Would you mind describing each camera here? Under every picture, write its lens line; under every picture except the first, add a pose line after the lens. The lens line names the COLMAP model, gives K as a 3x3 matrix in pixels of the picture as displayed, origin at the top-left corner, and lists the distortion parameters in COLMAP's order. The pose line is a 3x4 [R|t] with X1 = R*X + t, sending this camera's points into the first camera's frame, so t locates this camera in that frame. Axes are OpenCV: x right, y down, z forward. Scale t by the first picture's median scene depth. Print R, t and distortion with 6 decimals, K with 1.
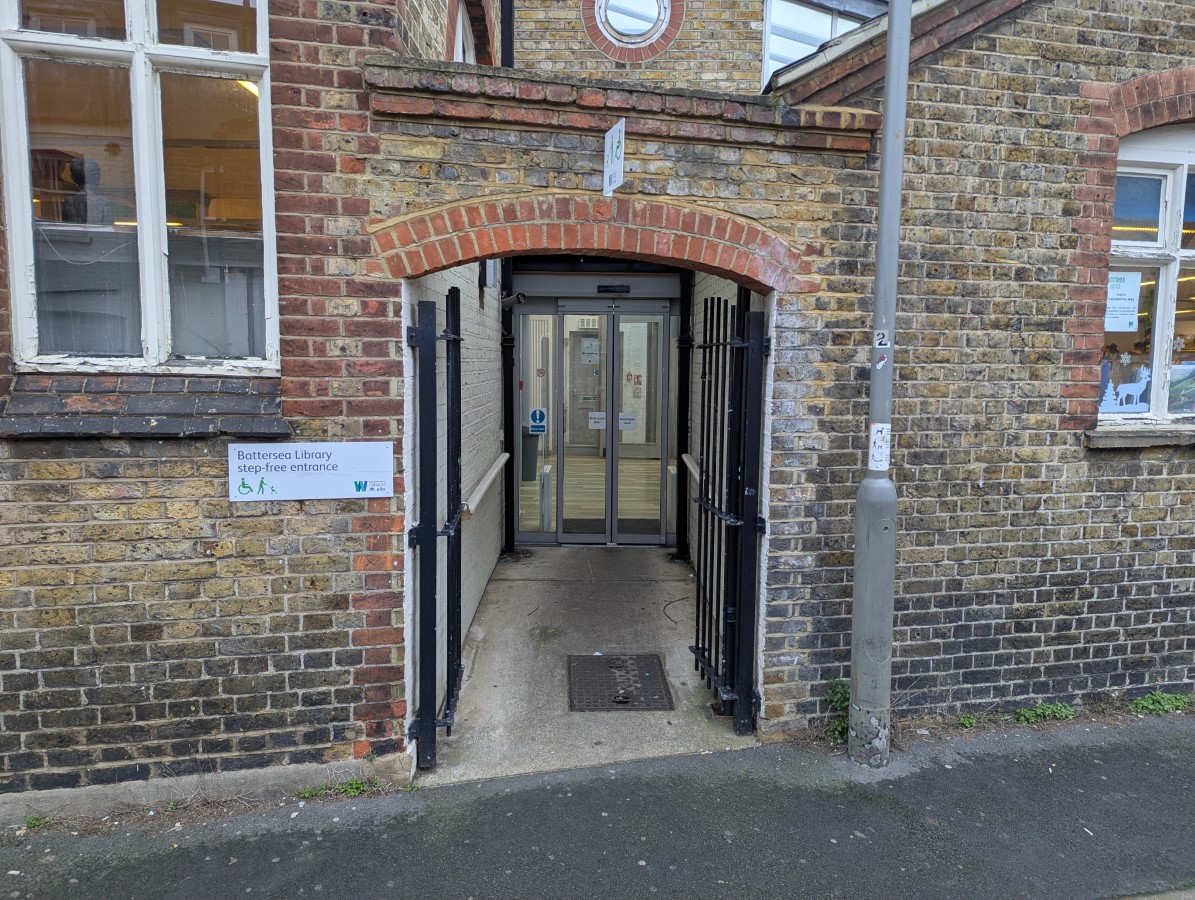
lens RADIAL K [[847.3, 0, 599.7], [0, 847.3, 449.2], [0, 0, 1]] dist [0.048471, -0.031449]
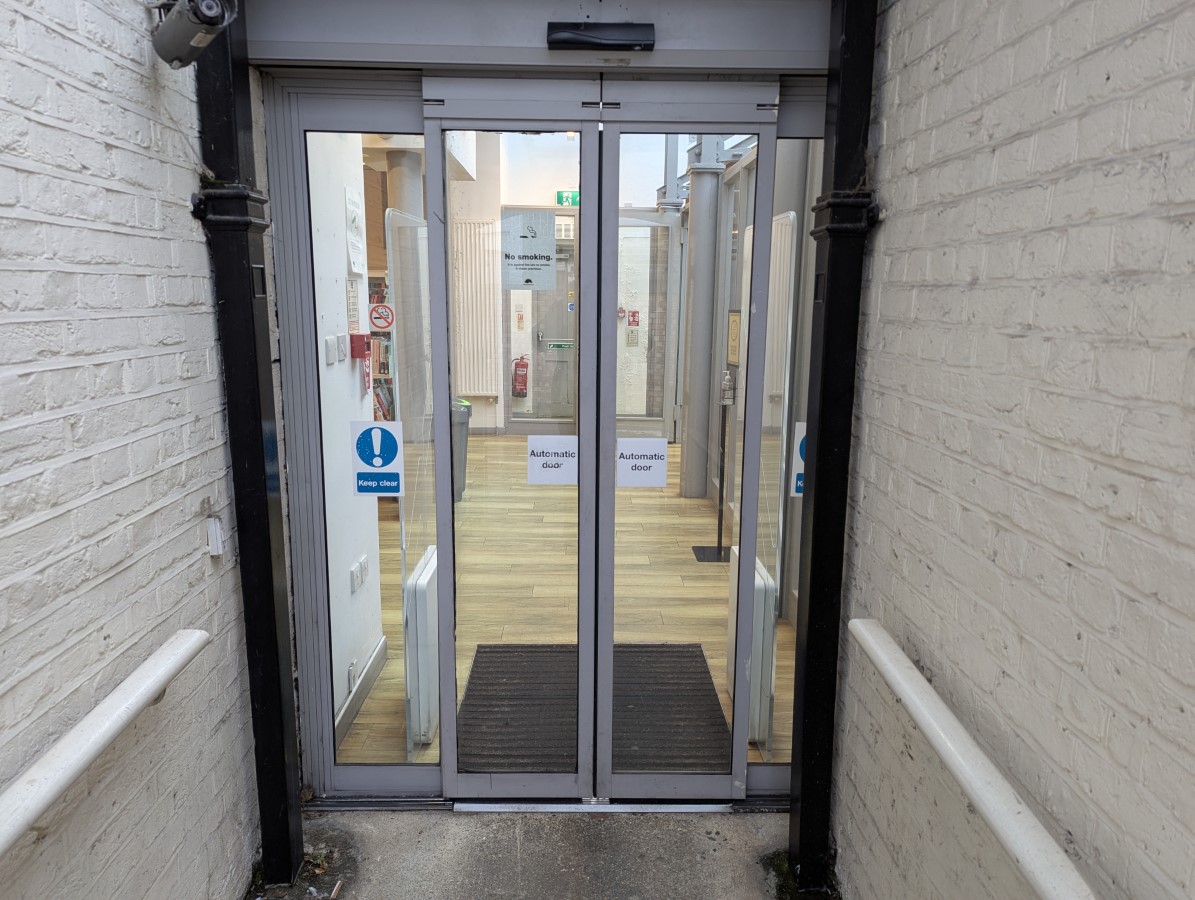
lens RADIAL K [[847.3, 0, 596.6], [0, 847.3, 447.5], [0, 0, 1]] dist [0.048471, -0.031449]
pose [[0.999860, -0.001817, 0.016626, 0.009319], [0.000525, 0.997000, 0.077402, -0.066474], [-0.016717, -0.077383, 0.996861, 0.678577]]
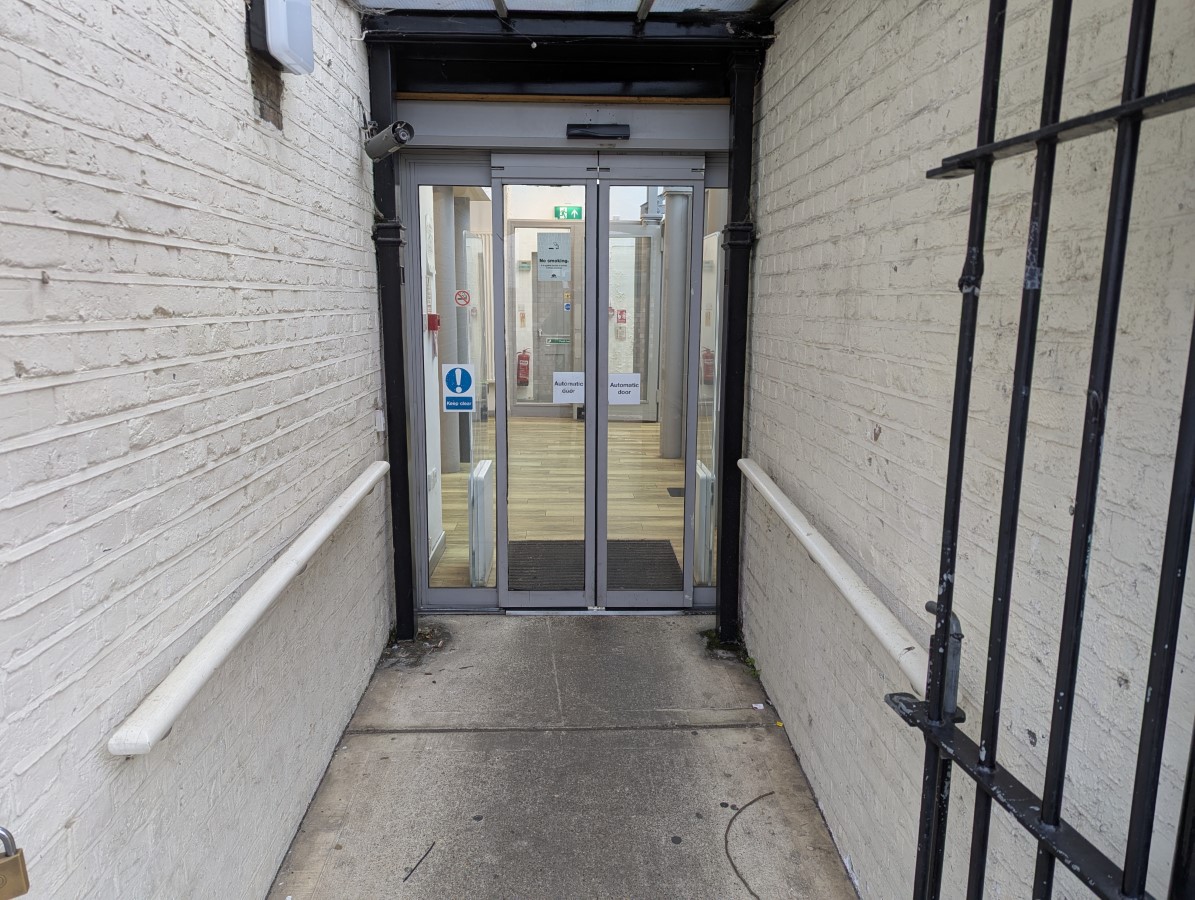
lens RADIAL K [[847.3, 0, 596.0], [0, 847.3, 448.5], [0, 0, 1]] dist [0.048471, -0.031449]
pose [[0.999583, -0.007586, 0.027864, -0.000837], [0.005625, 0.997545, 0.069803, -0.033405], [-0.028325, -0.069617, 0.997172, 0.467740]]
